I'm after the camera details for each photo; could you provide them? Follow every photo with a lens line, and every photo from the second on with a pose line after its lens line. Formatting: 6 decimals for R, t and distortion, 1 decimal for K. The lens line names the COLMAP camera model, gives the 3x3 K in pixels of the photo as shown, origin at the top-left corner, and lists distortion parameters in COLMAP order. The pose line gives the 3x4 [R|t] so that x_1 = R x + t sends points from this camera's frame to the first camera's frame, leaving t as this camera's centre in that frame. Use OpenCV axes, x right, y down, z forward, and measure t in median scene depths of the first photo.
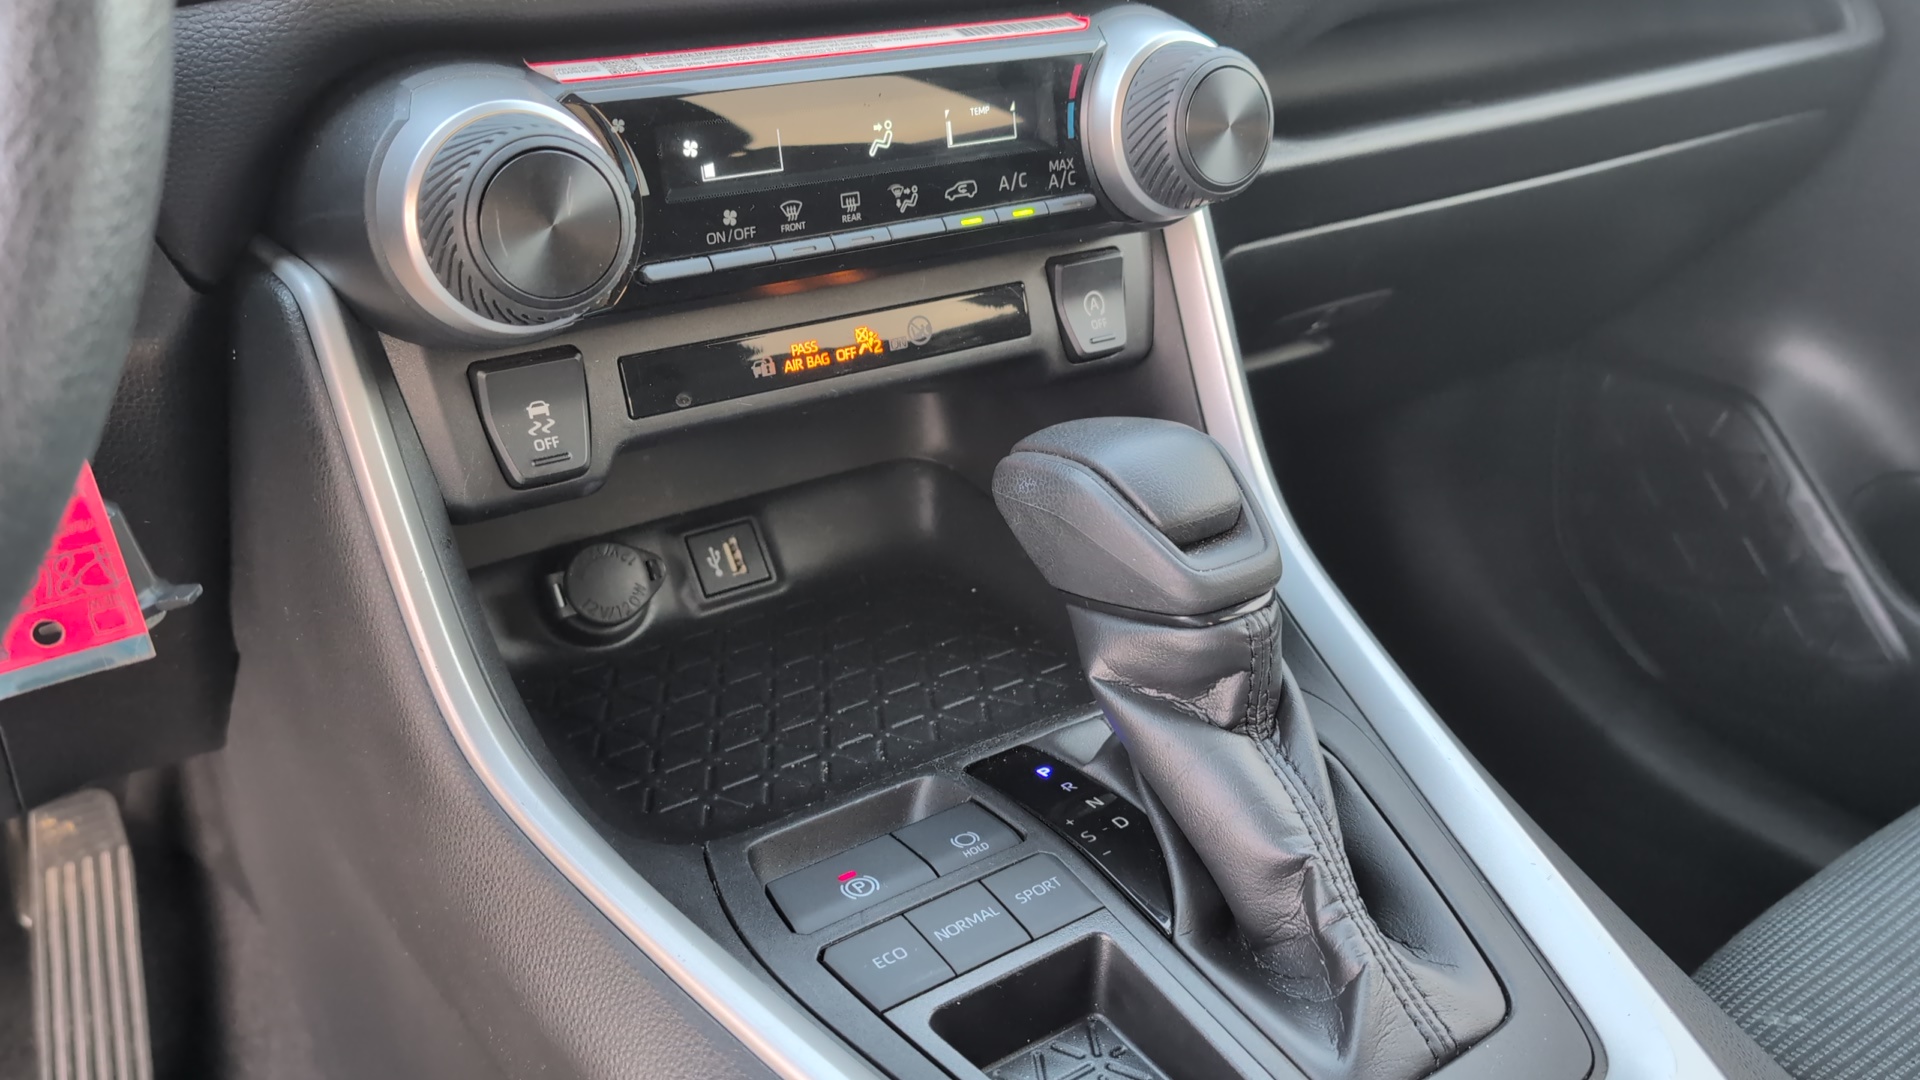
lens RADIAL K [[1615.0, 0, 960.0], [0, 1615.0, 540.0], [0, 0, 1]] dist [0.013278, -0.004583]
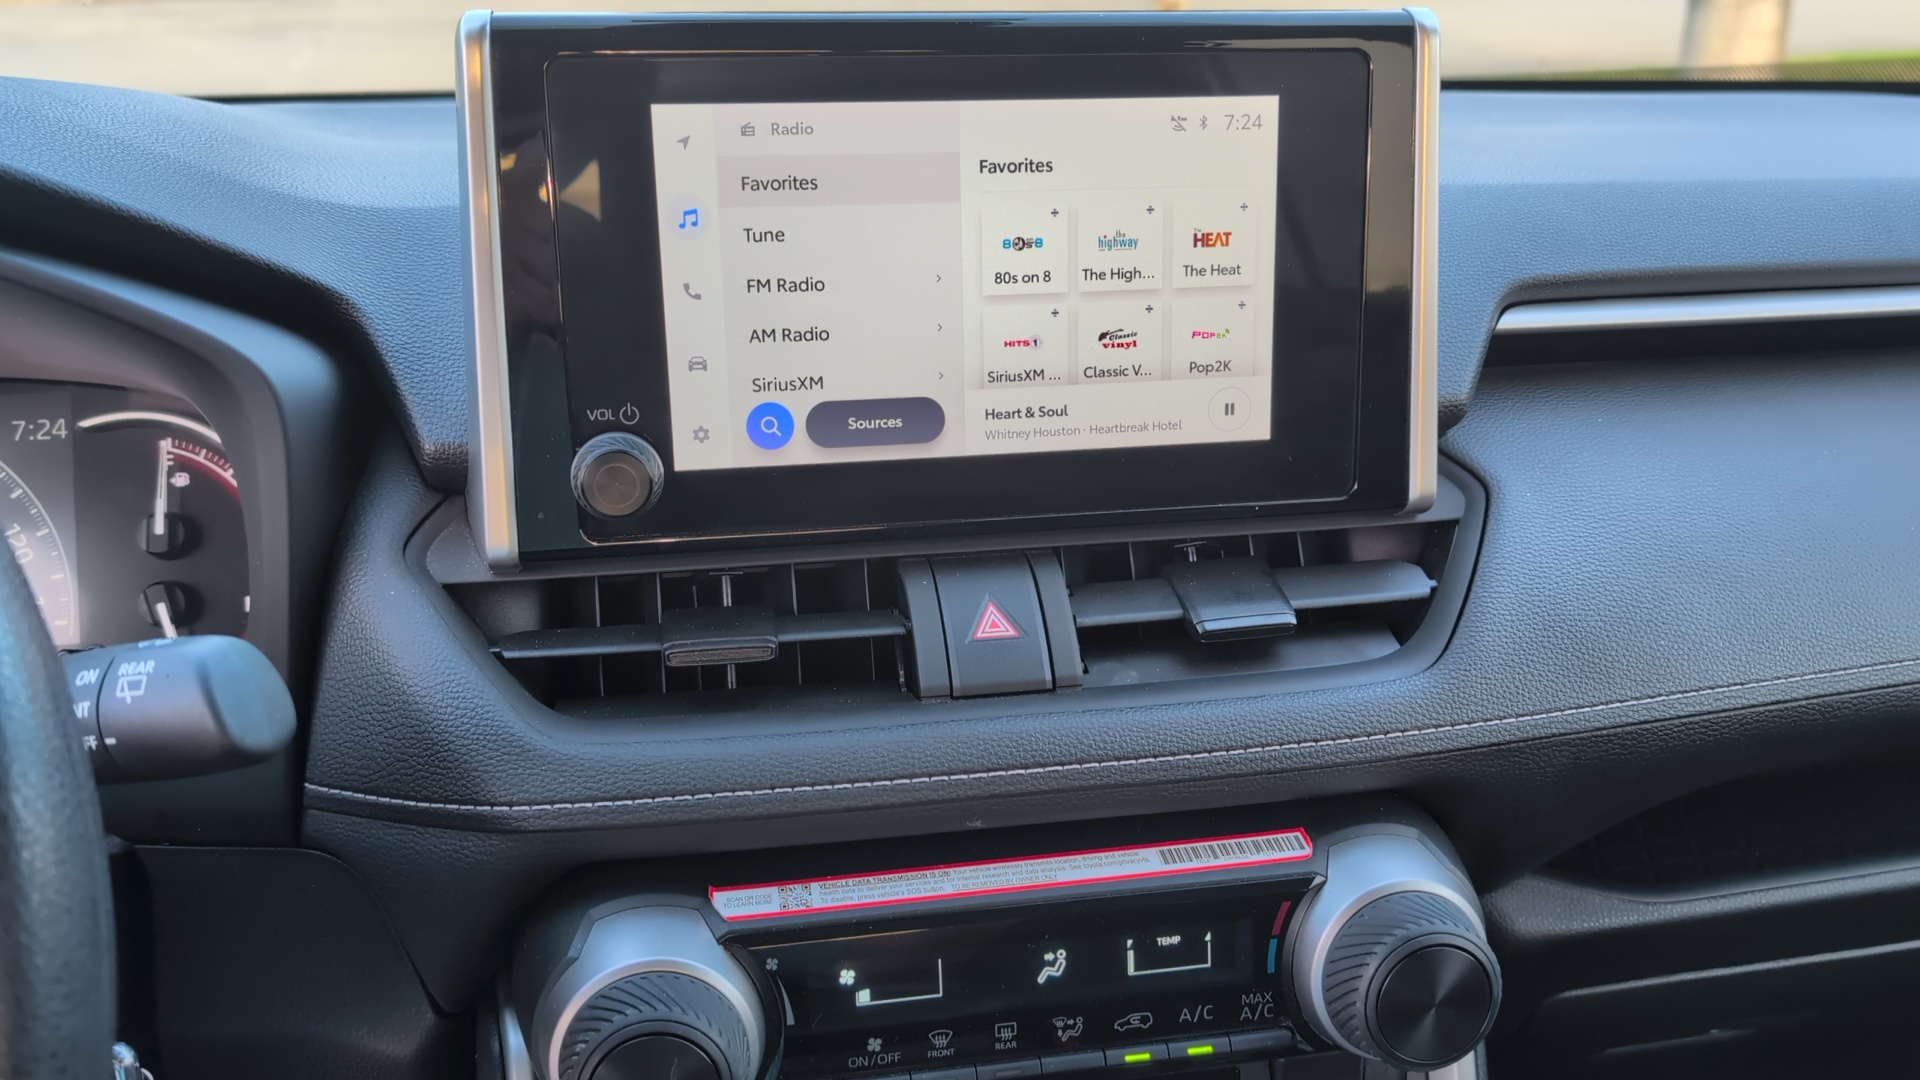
lens RADIAL K [[1615.0, 0, 960.0], [0, 1615.0, 540.0], [0, 0, 1]] dist [0.013278, -0.004583]
pose [[0.909072, 0.121877, -0.398414, 0.272383], [-0.168337, 0.982174, -0.083647, -0.420166], [0.381117, 0.143109, 0.913383, 0.012467]]
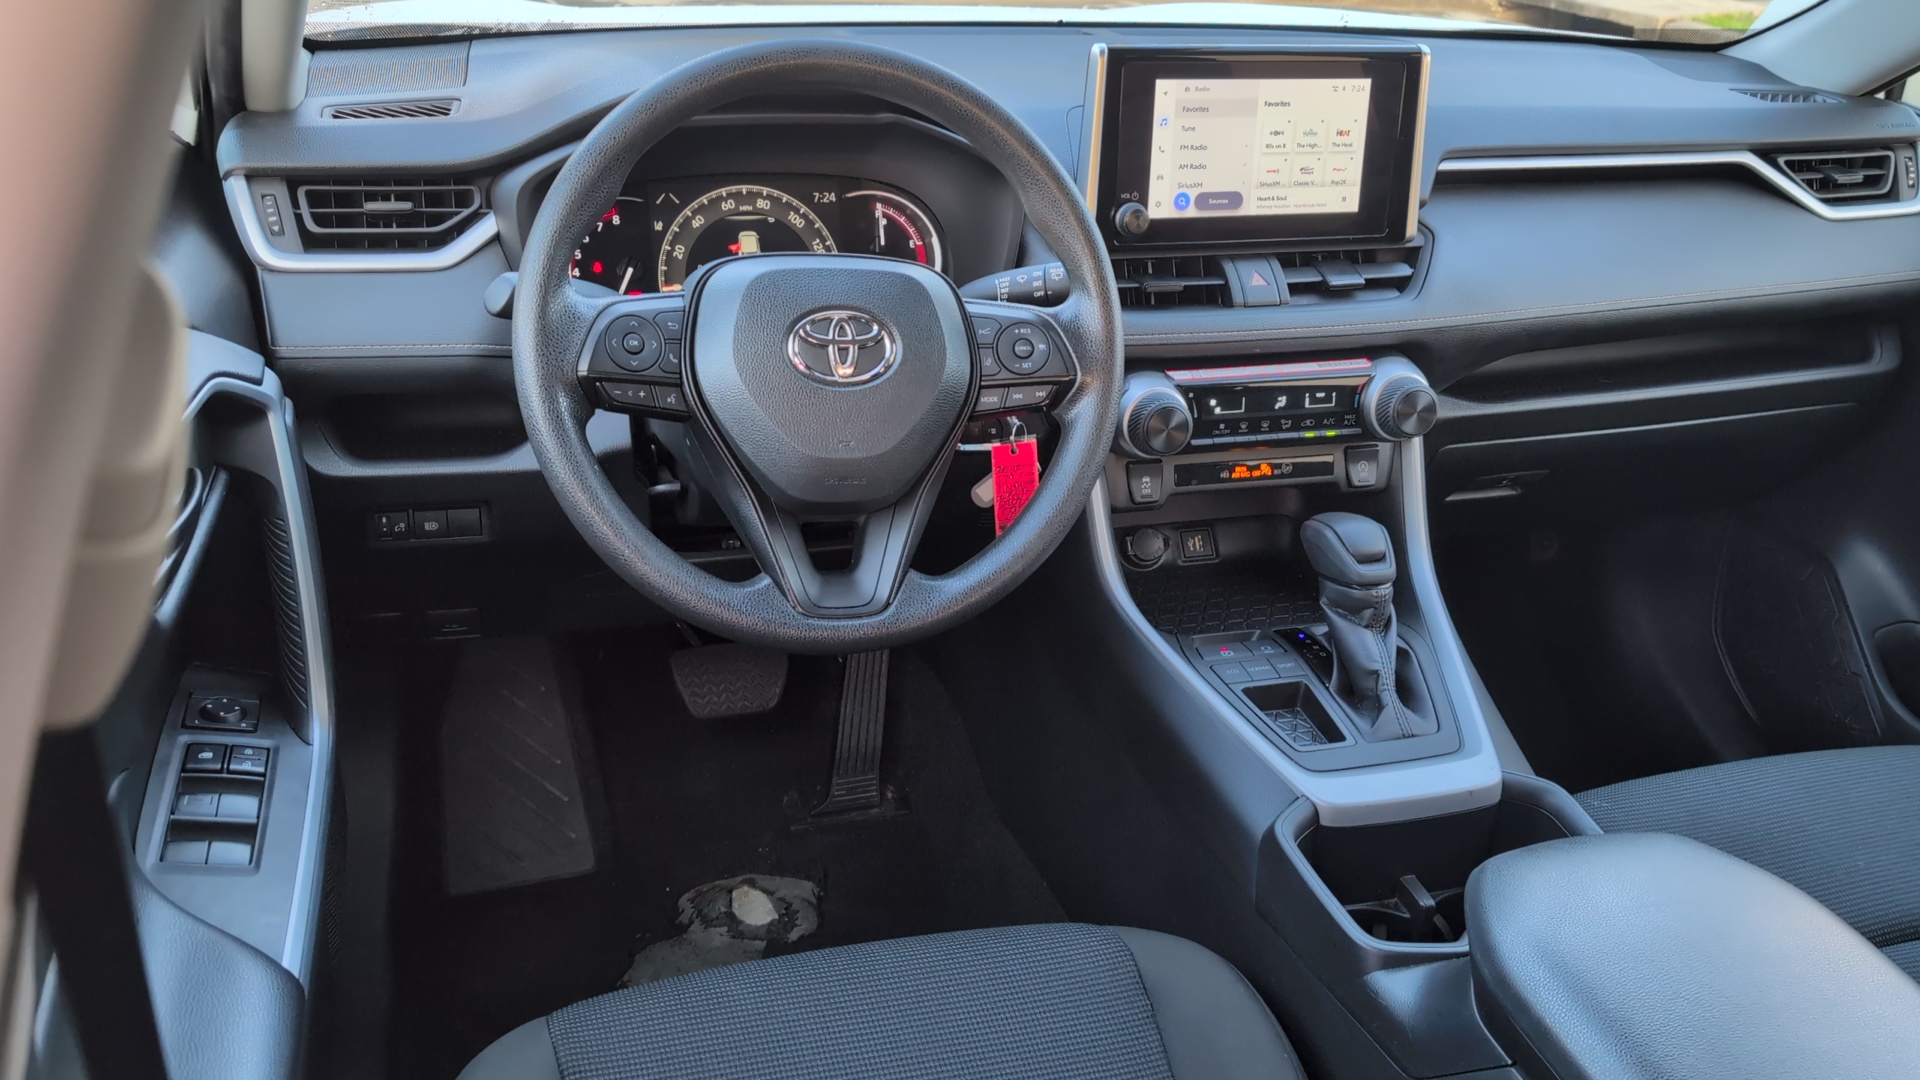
lens RADIAL K [[1616.7, 0, 960.0], [0, 1616.7, 540.0], [0, 0, 1]] dist [0.219371, -0.838848]
pose [[0.949933, 0.167359, -0.263854, 0.211804], [-0.170704, 0.985268, 0.010369, 0.054470], [0.261702, 0.035191, 0.964507, -1.897791]]
